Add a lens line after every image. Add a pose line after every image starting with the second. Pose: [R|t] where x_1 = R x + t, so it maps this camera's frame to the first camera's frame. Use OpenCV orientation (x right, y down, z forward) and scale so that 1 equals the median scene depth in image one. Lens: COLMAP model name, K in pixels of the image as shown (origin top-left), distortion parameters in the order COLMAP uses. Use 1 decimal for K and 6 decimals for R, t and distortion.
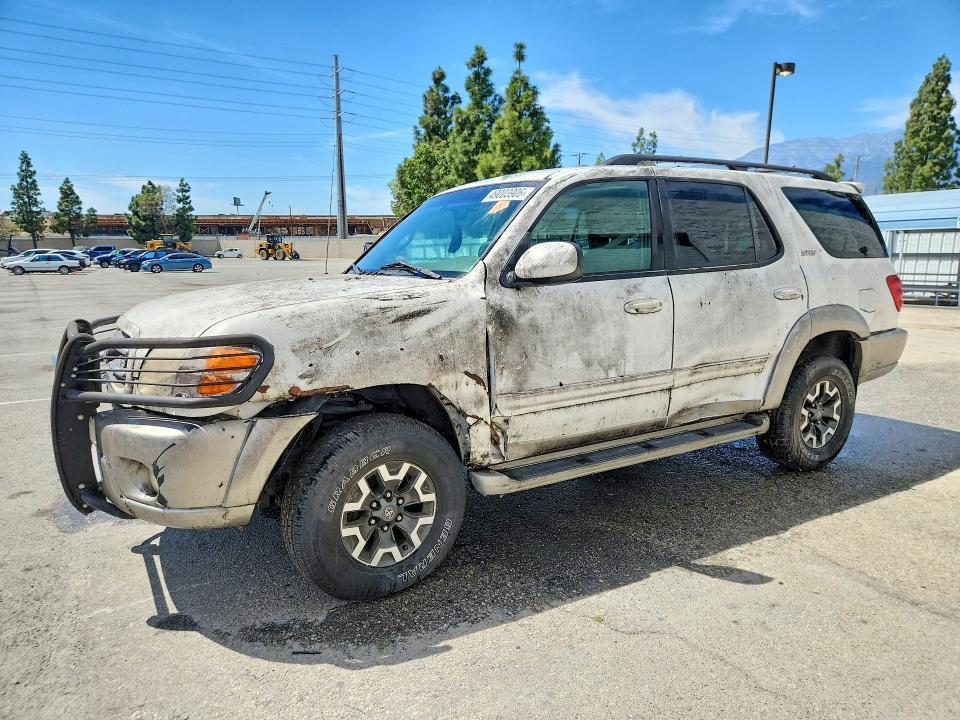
lens RADIAL K [[657.8, 0, 480.0], [0, 657.8, 360.0], [0, 0, 1]] dist [0.080564, -0.083979]
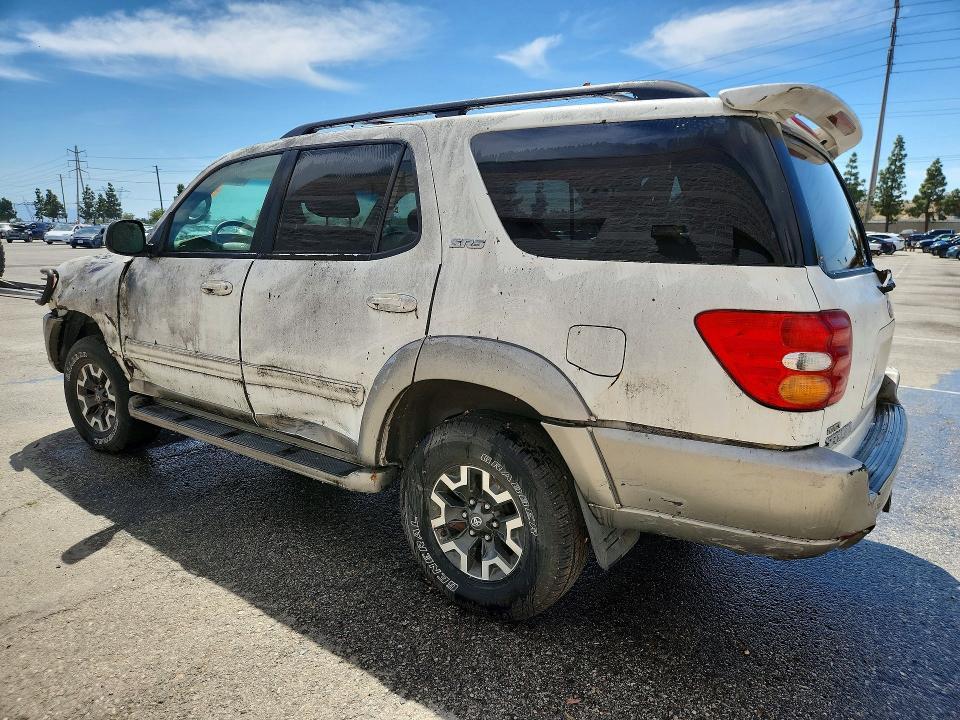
lens RADIAL K [[657.8, 0, 480.0], [0, 657.8, 360.0], [0, 0, 1]] dist [0.080564, -0.083979]
pose [[0.364869, 0.189902, -0.911487, 1.085094], [-0.168233, 0.976312, 0.136065, -0.146270], [0.915734, 0.103696, 0.388173, 0.821621]]
